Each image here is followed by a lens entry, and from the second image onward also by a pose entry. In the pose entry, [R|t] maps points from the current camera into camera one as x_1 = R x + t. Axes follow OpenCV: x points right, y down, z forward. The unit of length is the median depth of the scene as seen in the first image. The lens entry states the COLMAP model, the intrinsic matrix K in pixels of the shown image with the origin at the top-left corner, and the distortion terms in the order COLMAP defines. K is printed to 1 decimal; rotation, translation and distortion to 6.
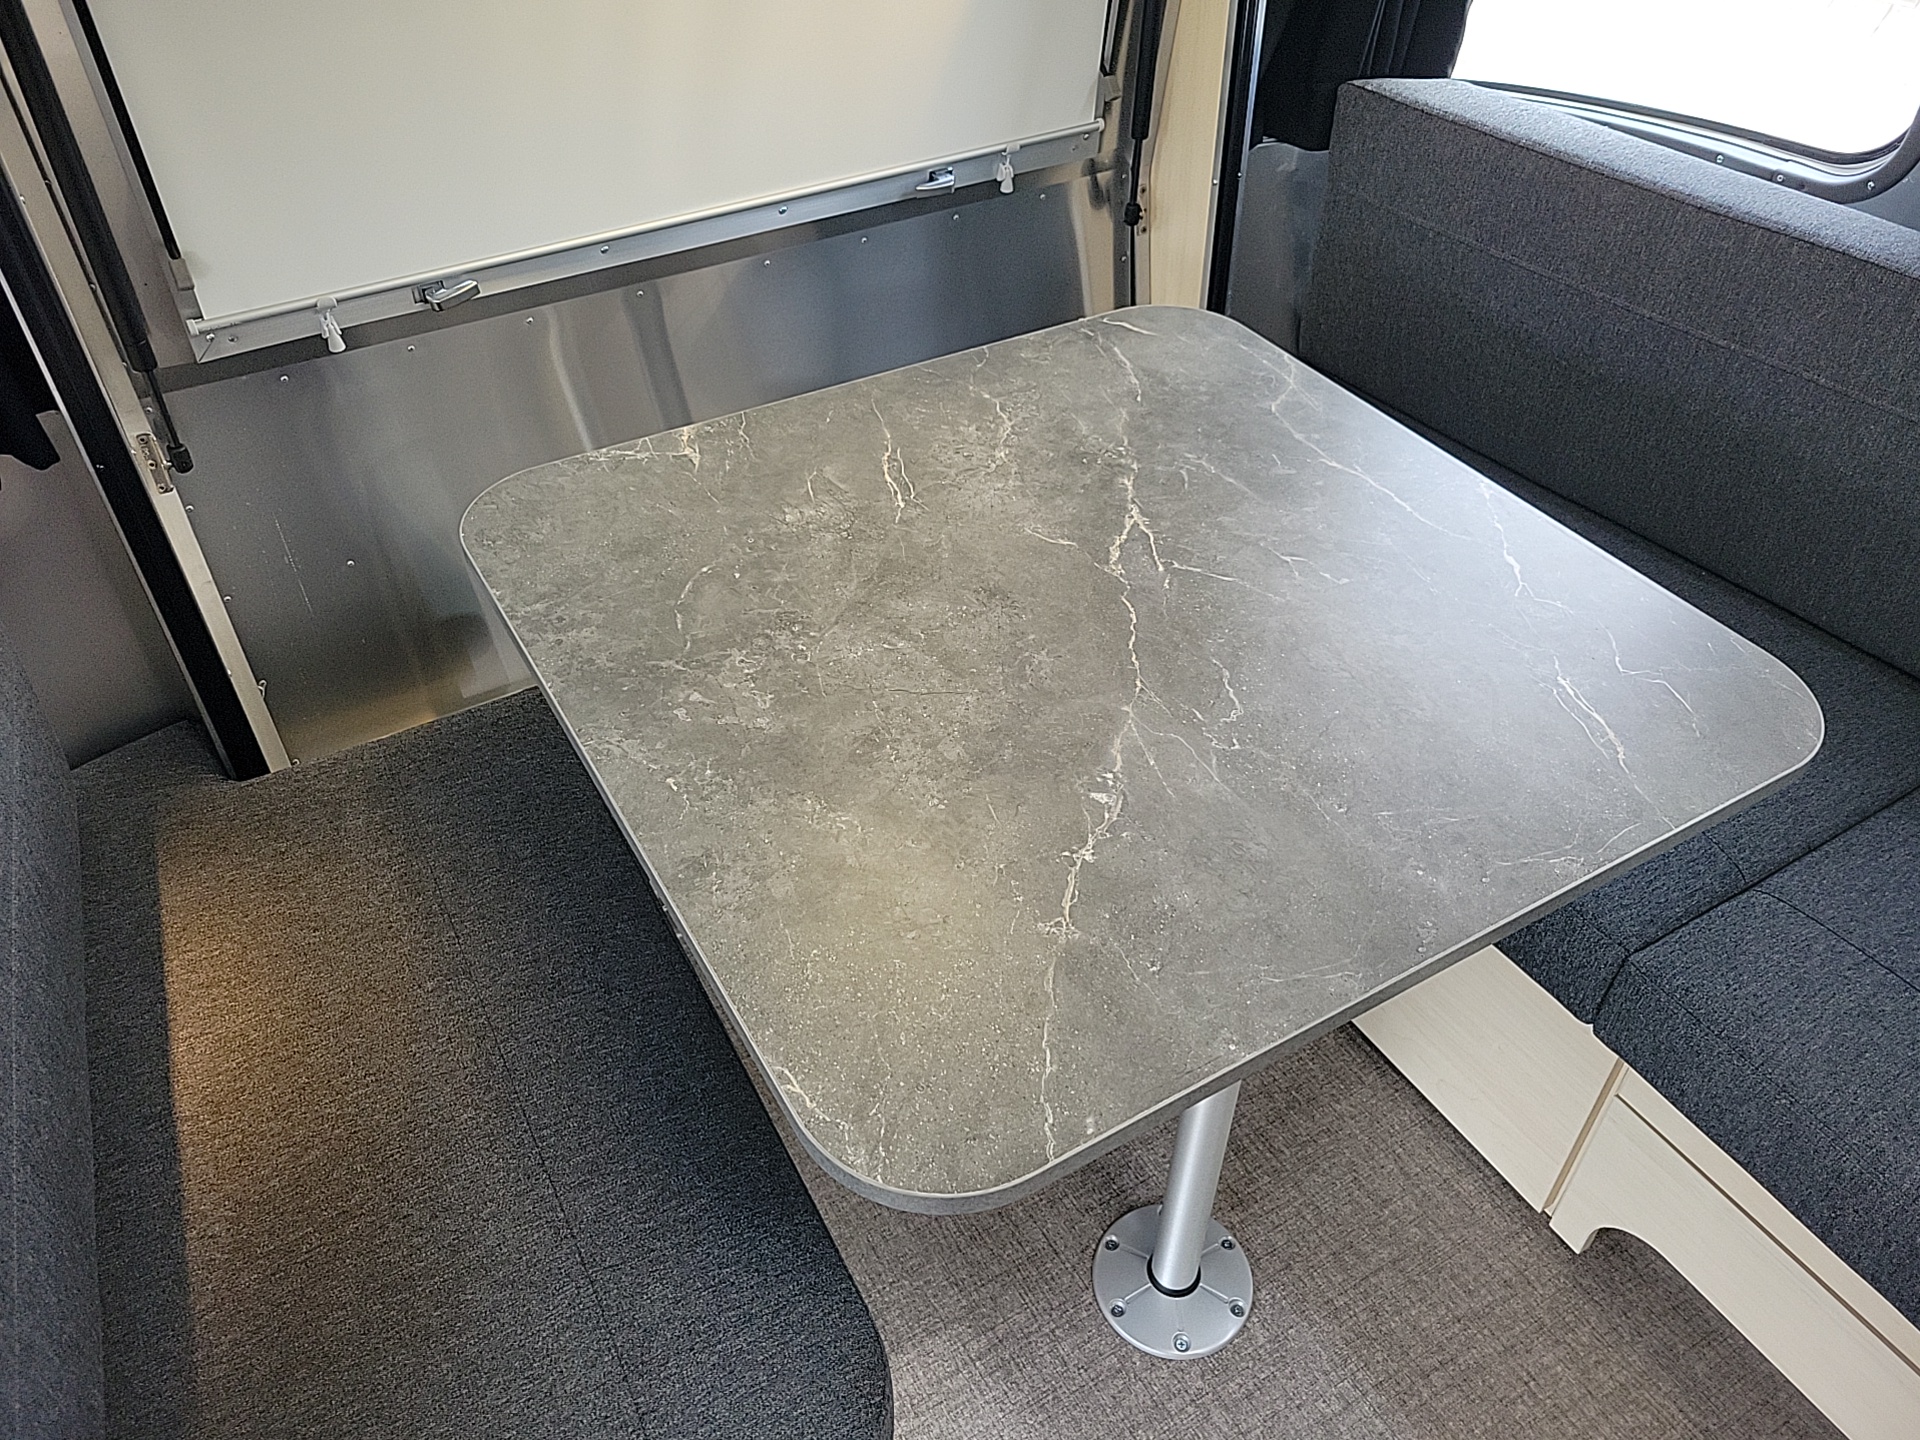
lens RADIAL K [[1446.0, 0, 961.5], [0, 1446.0, 722.8], [0, 0, 1]] dist [0.037479, -0.017488]
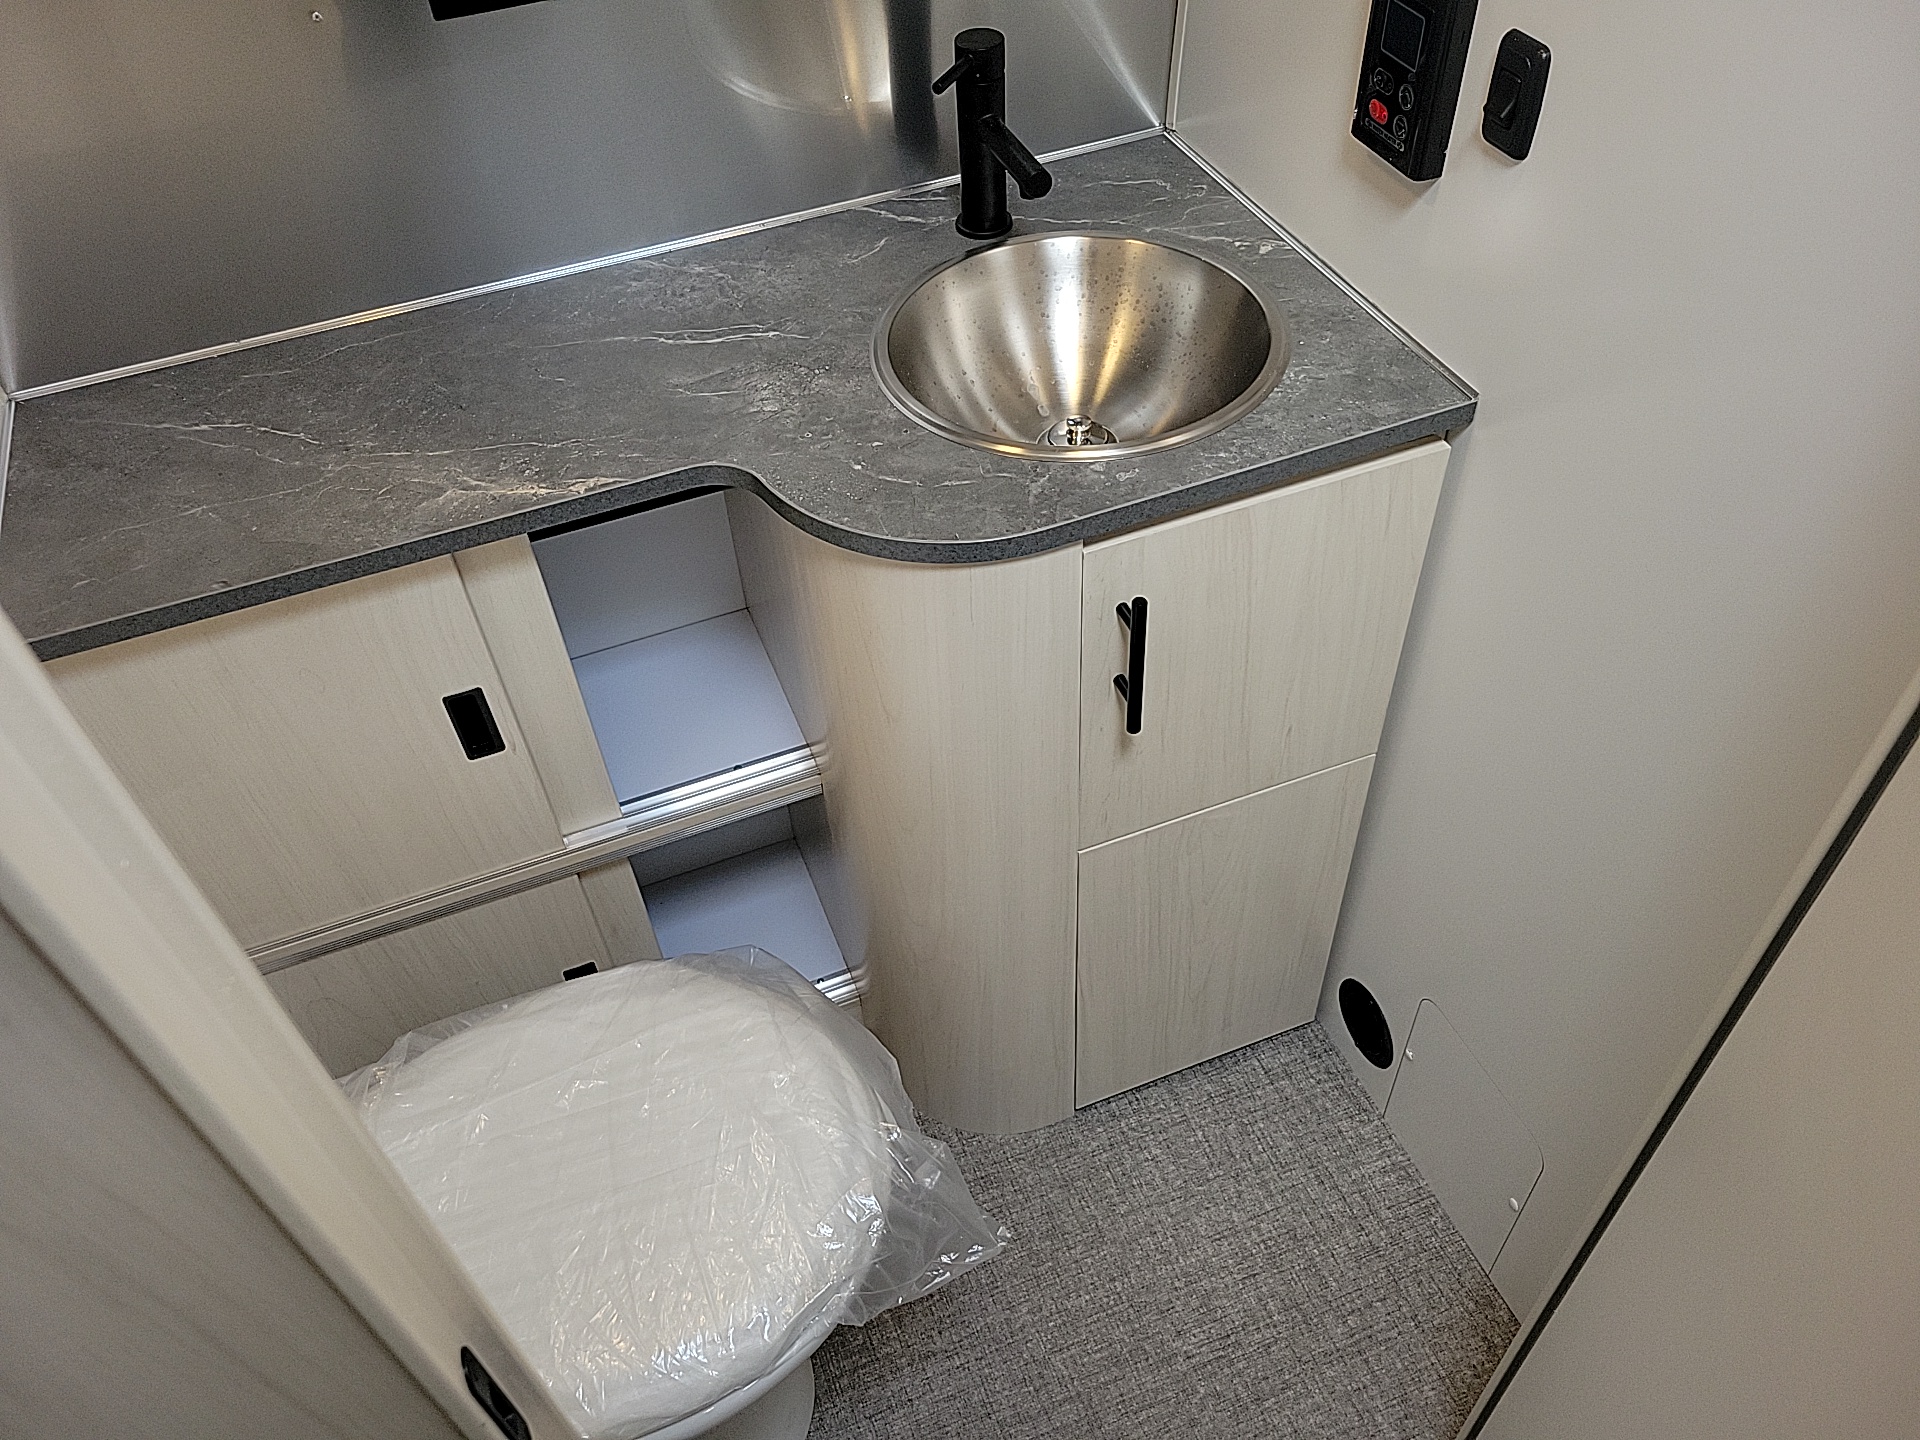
lens RADIAL K [[1446.0, 0, 956.2], [0, 1446.0, 721.5], [0, 0, 1]] dist [0.037479, -0.017488]
pose [[0.164983, -0.731038, 0.662091, -0.779100], [0.696065, 0.561893, 0.446957, -0.336371], [-0.698766, 0.387118, 0.601552, 0.493836]]
